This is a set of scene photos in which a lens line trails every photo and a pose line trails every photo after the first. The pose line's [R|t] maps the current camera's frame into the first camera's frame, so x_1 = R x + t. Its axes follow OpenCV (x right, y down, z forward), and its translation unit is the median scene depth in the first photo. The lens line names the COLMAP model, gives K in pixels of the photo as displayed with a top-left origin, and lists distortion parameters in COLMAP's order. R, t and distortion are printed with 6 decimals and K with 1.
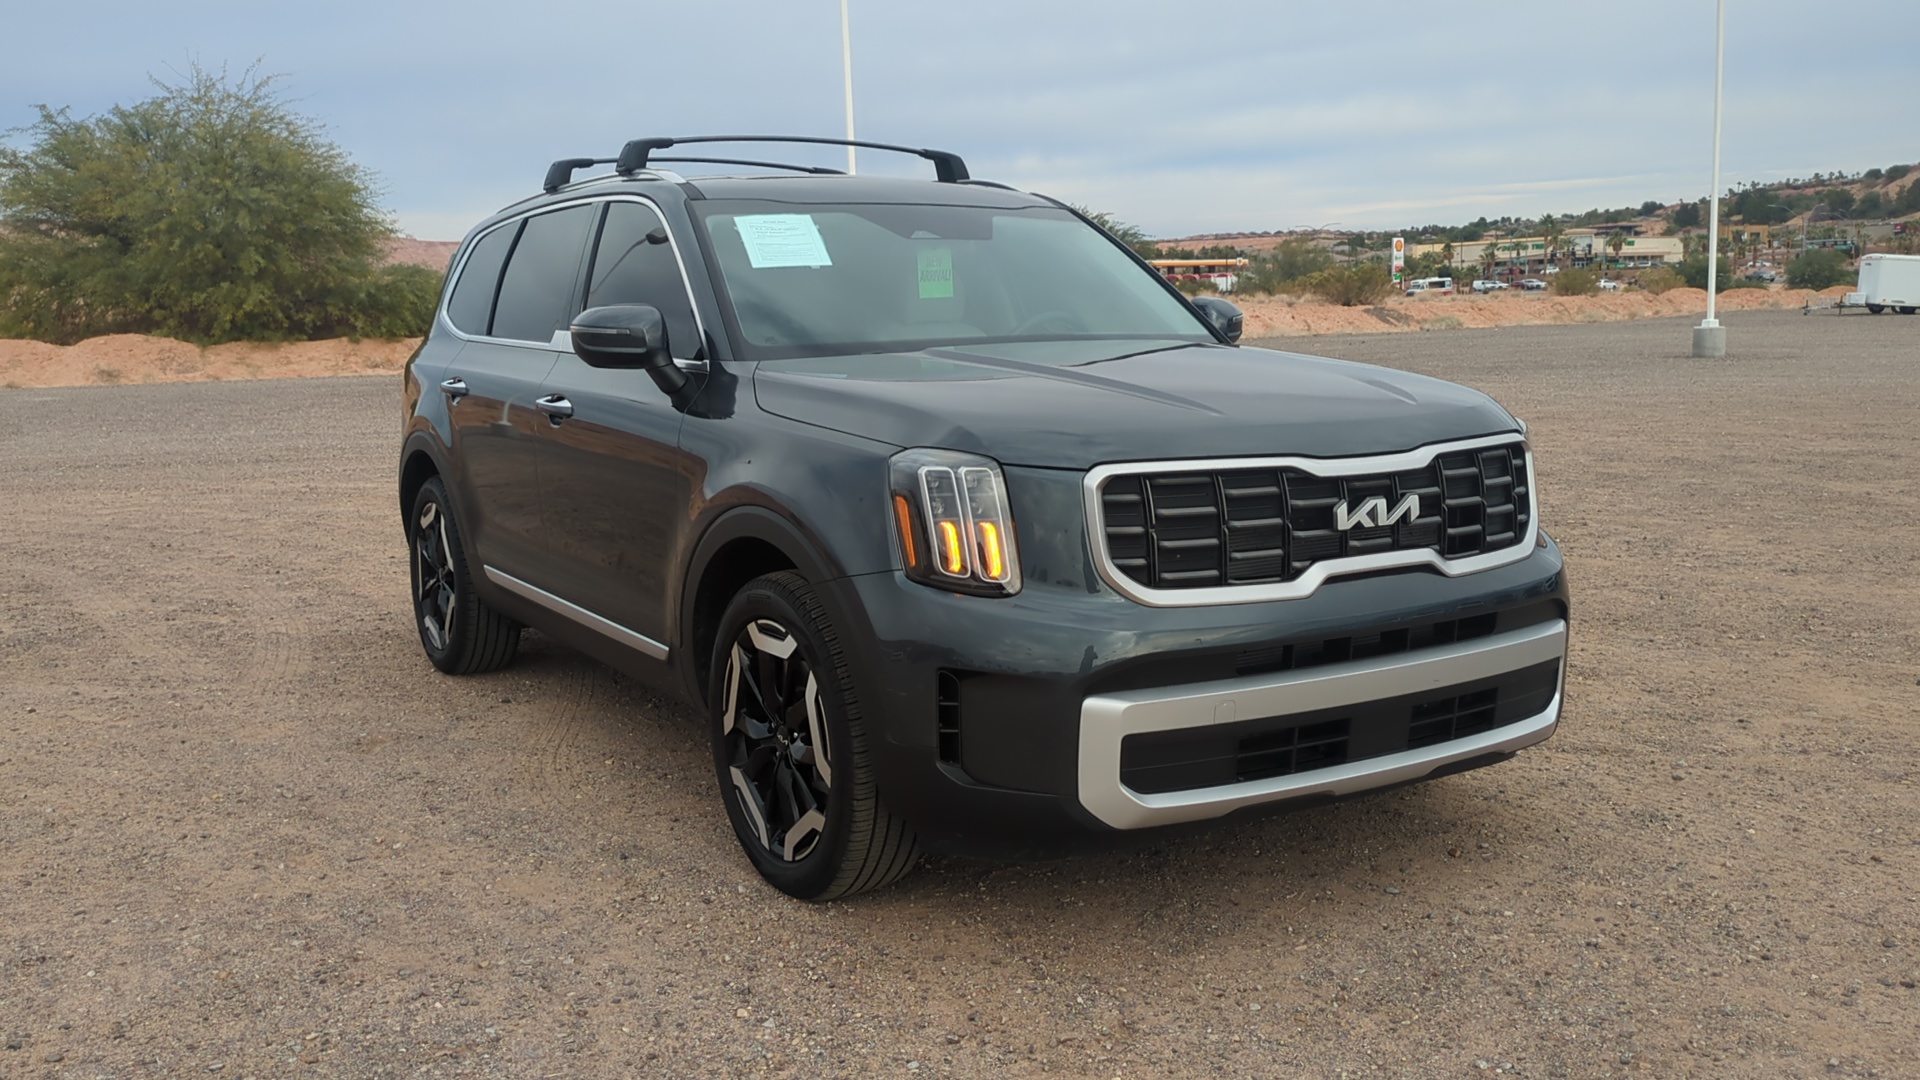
lens RADIAL K [[1647.9, 0, 975.9], [0, 1647.9, 528.8], [0, 0, 1]] dist [0.067684, -0.086625]
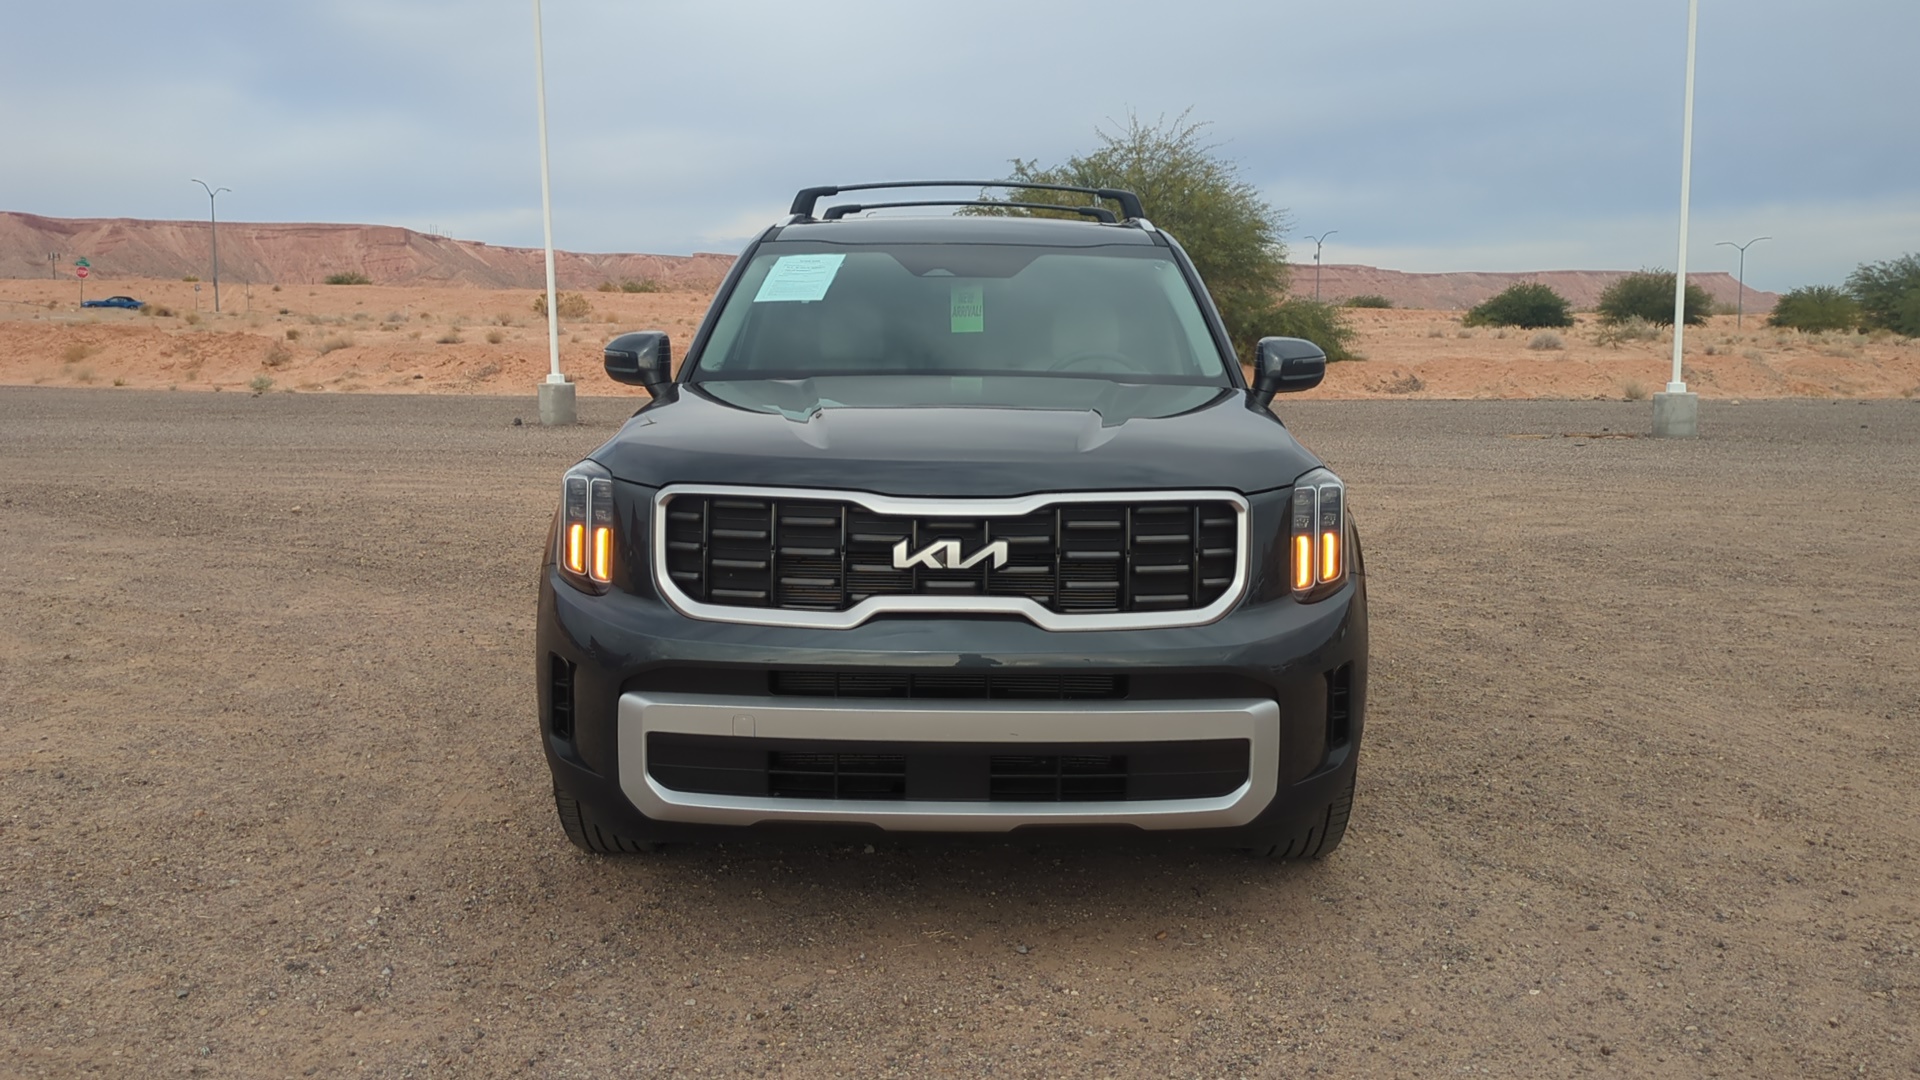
lens RADIAL K [[1647.9, 0, 975.9], [0, 1647.9, 528.8], [0, 0, 1]] dist [0.067684, -0.086625]
pose [[0.843005, 0.083125, -0.531444, 0.792110], [-0.092903, 0.995640, 0.008363, -0.035682], [0.529822, 0.042323, 0.847052, 0.171332]]
